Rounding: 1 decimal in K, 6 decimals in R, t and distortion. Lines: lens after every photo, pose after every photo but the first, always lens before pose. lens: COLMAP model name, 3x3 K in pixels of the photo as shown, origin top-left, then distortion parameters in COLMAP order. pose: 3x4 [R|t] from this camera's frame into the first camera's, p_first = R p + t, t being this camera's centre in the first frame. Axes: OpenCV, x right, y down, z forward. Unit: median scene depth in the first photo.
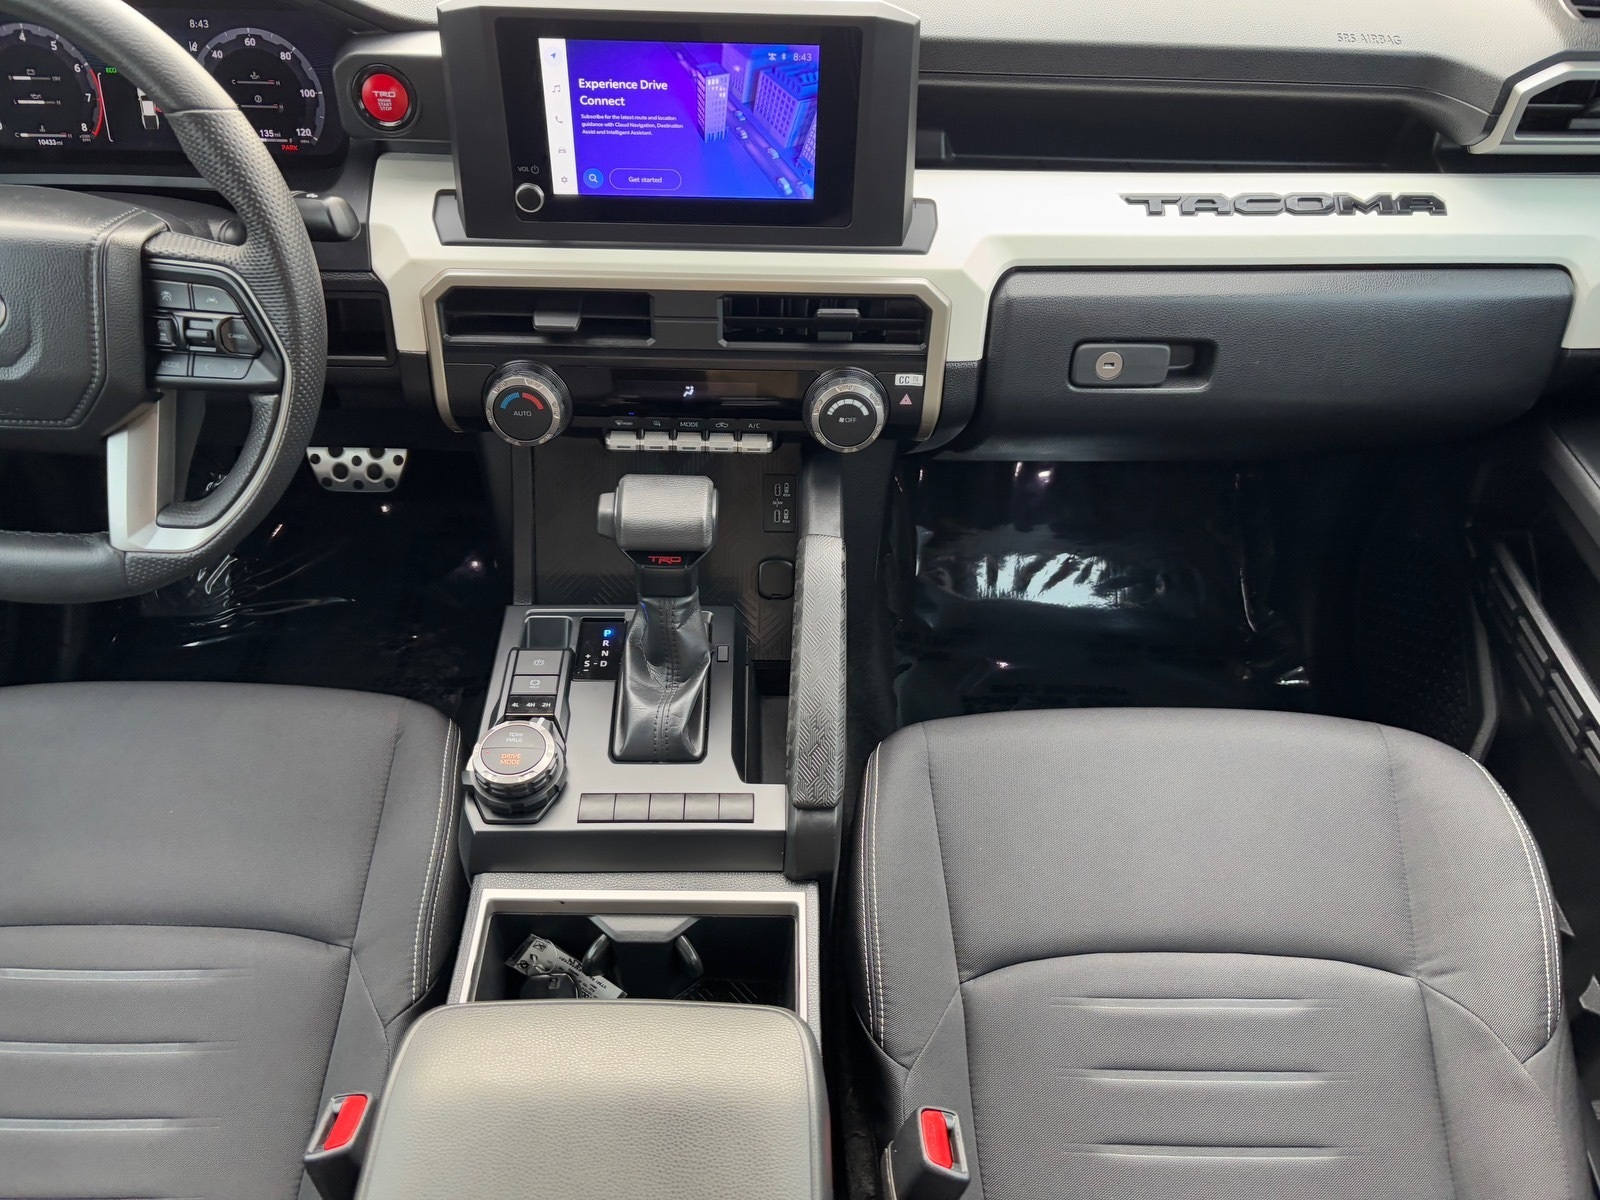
lens RADIAL K [[1228.3, 0, 793.3], [0, 1228.3, 588.9], [0, 0, 1]] dist [0.041669, -0.053412]
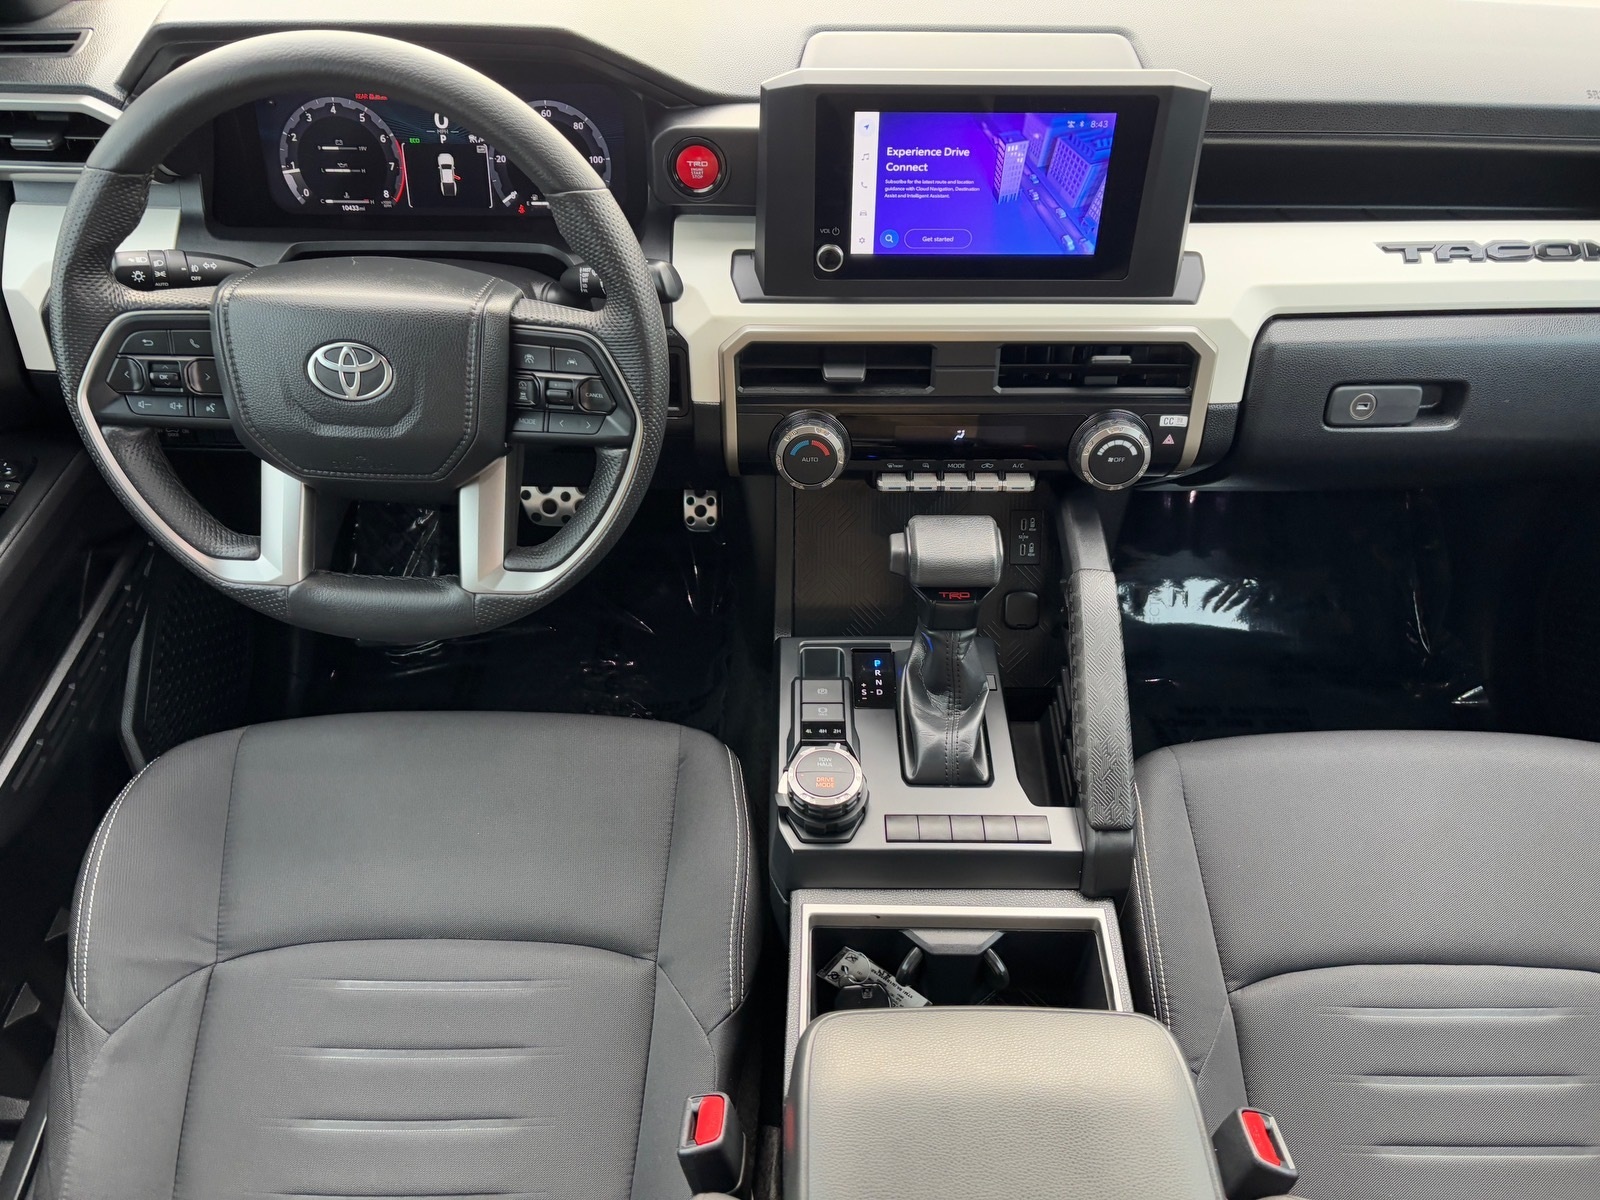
lens RADIAL K [[1228.3, 0, 805.7], [0, 1228.3, 605.0], [0, 0, 1]] dist [0.041669, -0.053412]
pose [[0.999747, -0.008033, -0.021026, -0.205607], [0.008019, 0.999968, -0.000744, -0.015048], [0.021031, 0.000575, 0.999779, -0.064389]]
